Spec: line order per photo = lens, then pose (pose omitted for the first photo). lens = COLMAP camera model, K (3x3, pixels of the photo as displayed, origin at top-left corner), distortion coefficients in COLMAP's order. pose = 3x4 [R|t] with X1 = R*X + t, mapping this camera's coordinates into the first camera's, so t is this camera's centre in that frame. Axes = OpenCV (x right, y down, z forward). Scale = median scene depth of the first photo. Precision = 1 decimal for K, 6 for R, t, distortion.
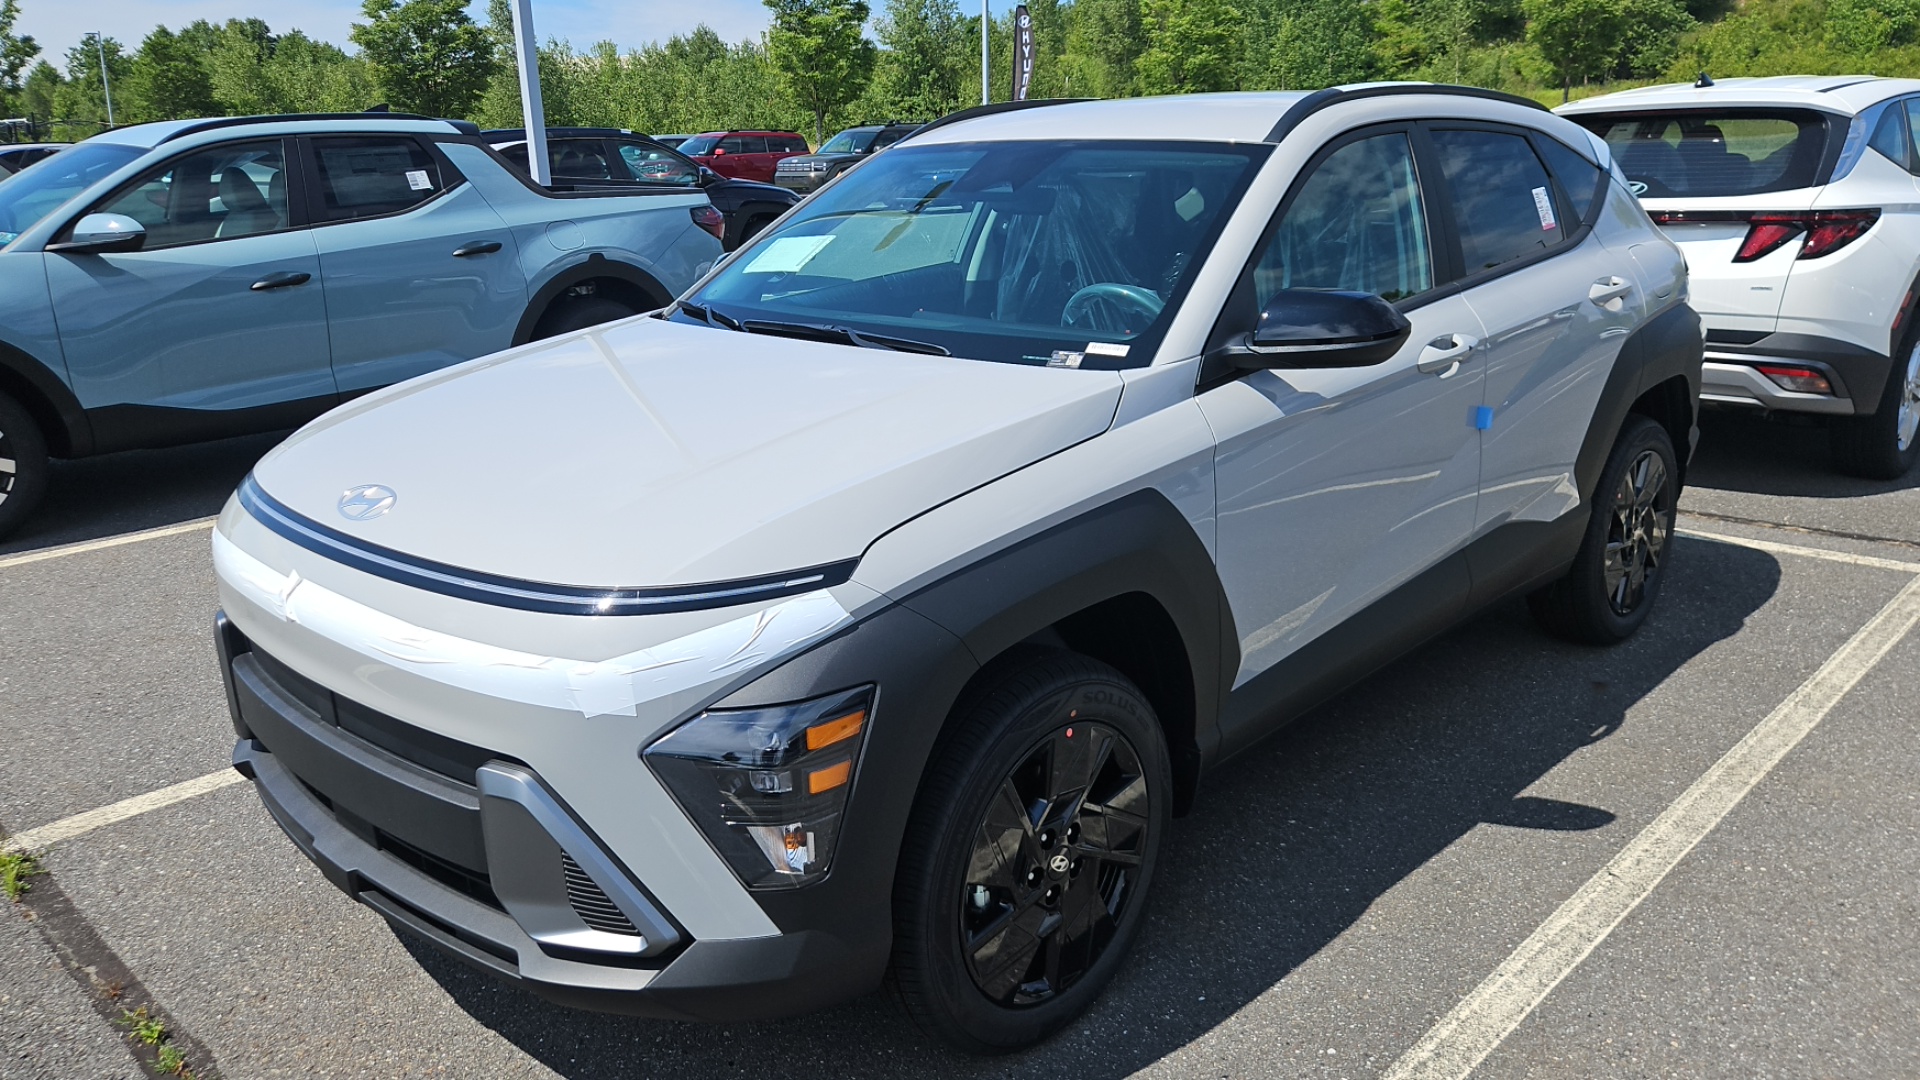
lens RADIAL K [[1406.3, 0, 943.6], [0, 1406.3, 542.0], [0, 0, 1]] dist [0.056386, -0.028783]
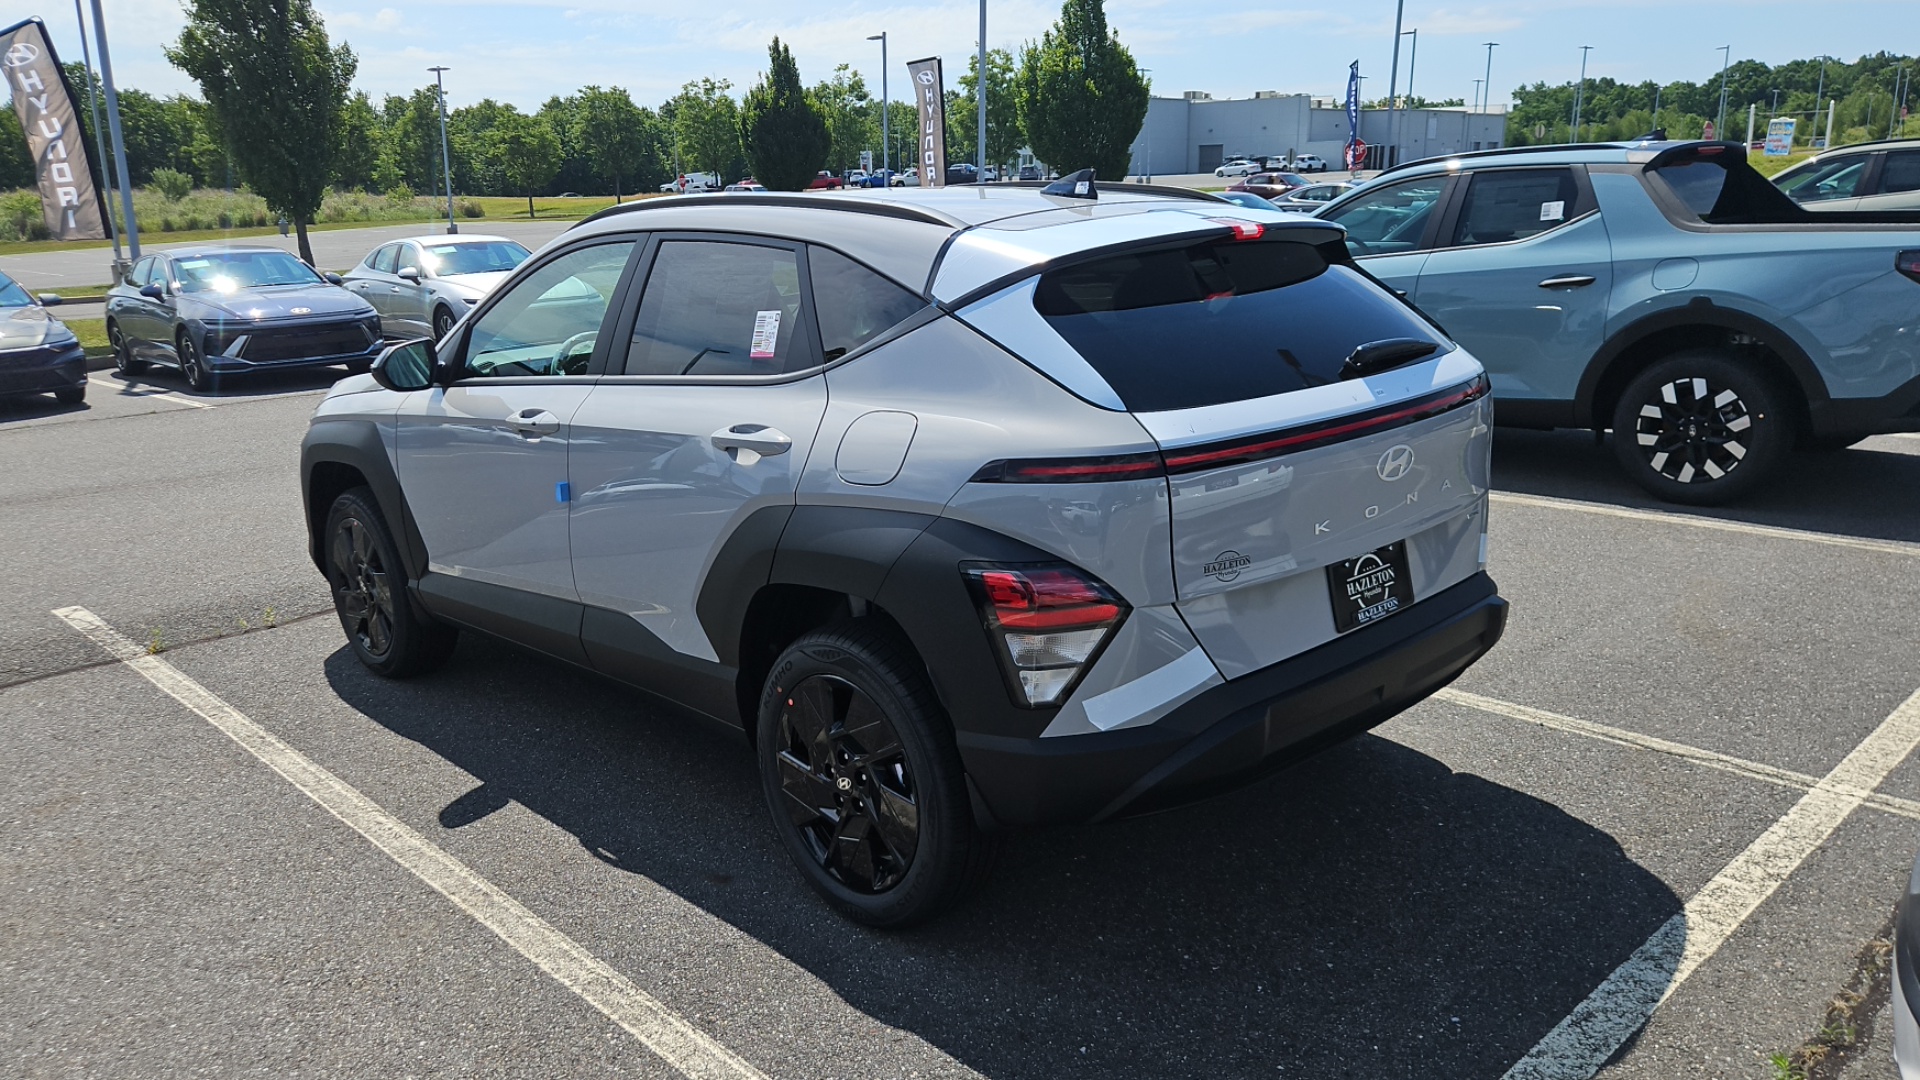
lens RADIAL K [[1406.3, 0, 949.2], [0, 1406.3, 546.5], [0, 0, 1]] dist [0.056386, -0.028783]
pose [[-0.028212, 0.267185, -0.963232, 0.685251], [-0.234426, 0.934973, 0.266213, -0.195440], [0.971725, 0.233317, 0.036258, 0.584423]]
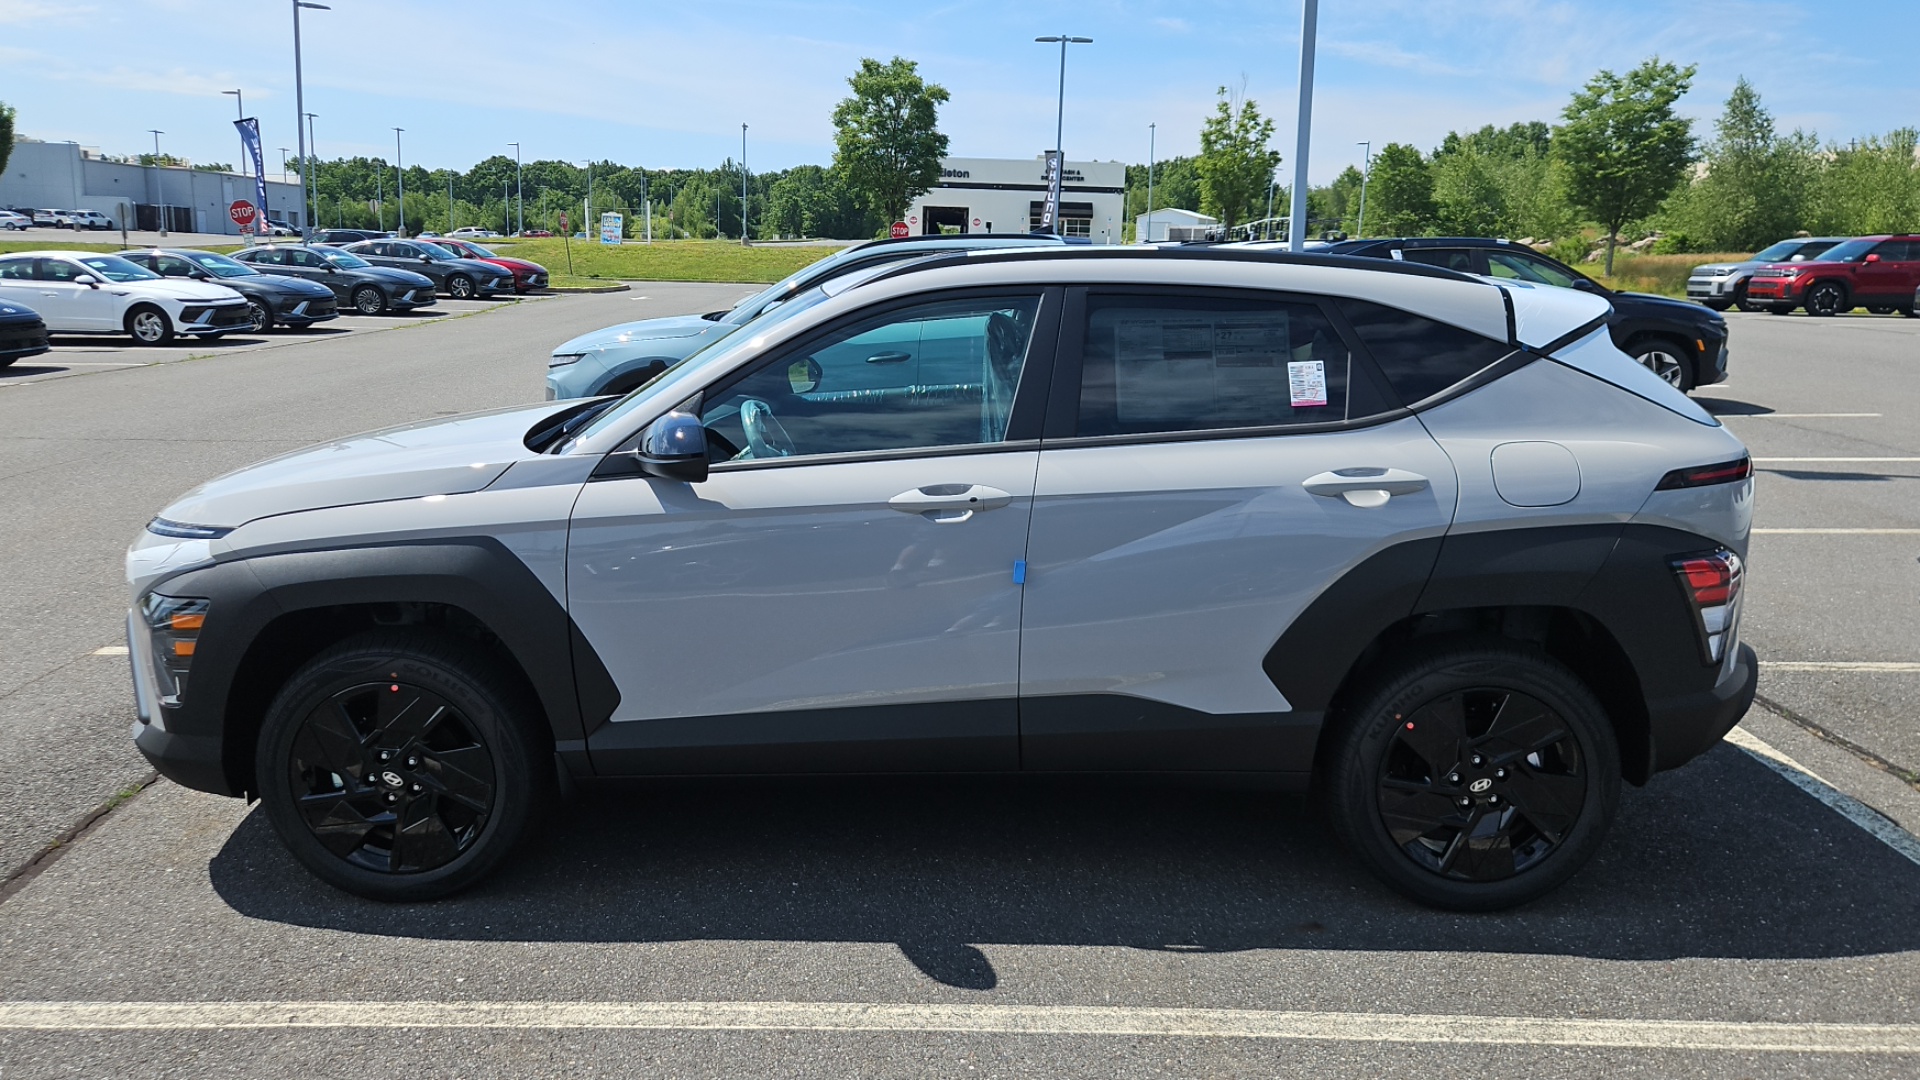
lens RADIAL K [[1406.3, 0, 952.1], [0, 1406.3, 540.6], [0, 0, 1]] dist [0.056386, -0.028783]
pose [[0.693149, 0.175607, -0.699075, 0.483763], [-0.219483, 0.975233, 0.027355, -0.058070], [0.686565, 0.134474, 0.714524, 0.108735]]
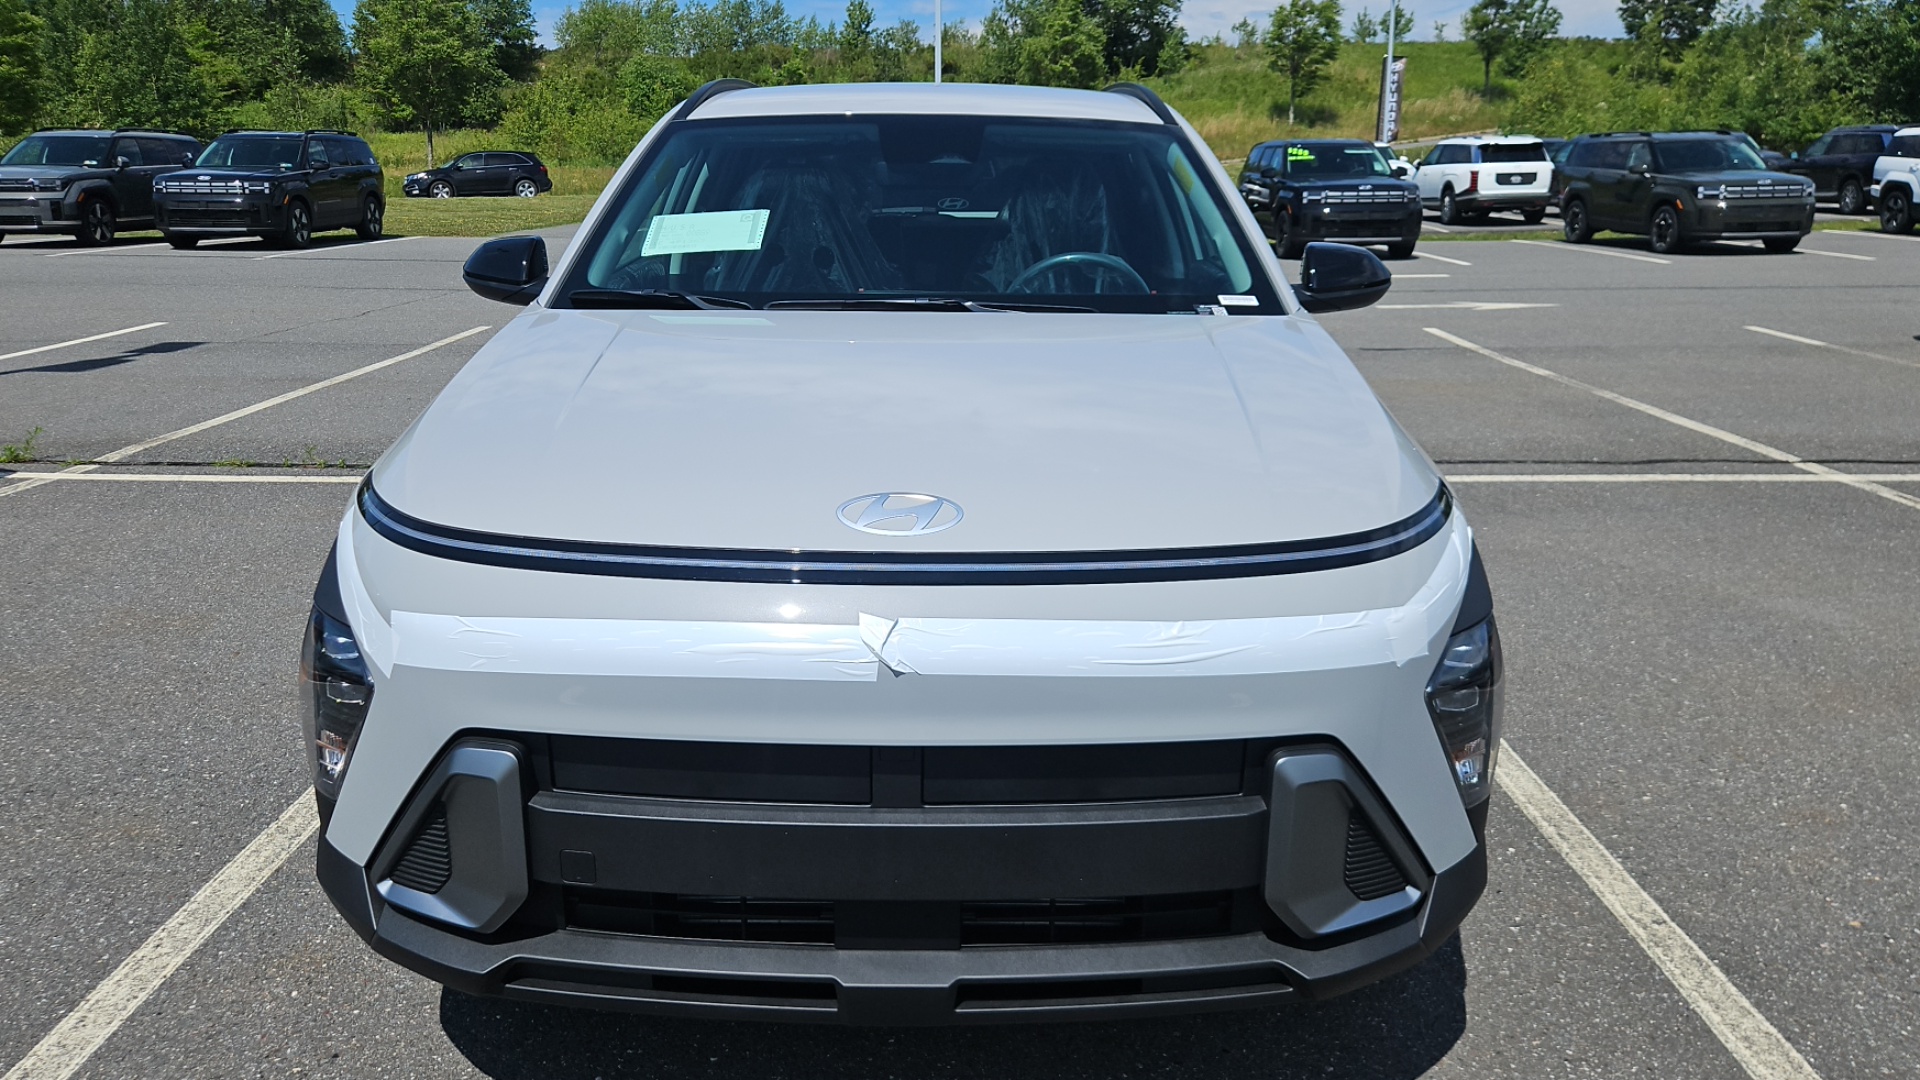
lens RADIAL K [[1406.3, 0, 952.5], [0, 1406.3, 538.1], [0, 0, 1]] dist [0.056386, -0.028783]
pose [[0.715245, -0.151656, 0.682220, -0.298303], [0.172722, 0.984248, 0.037712, -0.012819], [-0.677194, 0.090861, 0.730173, 0.136080]]
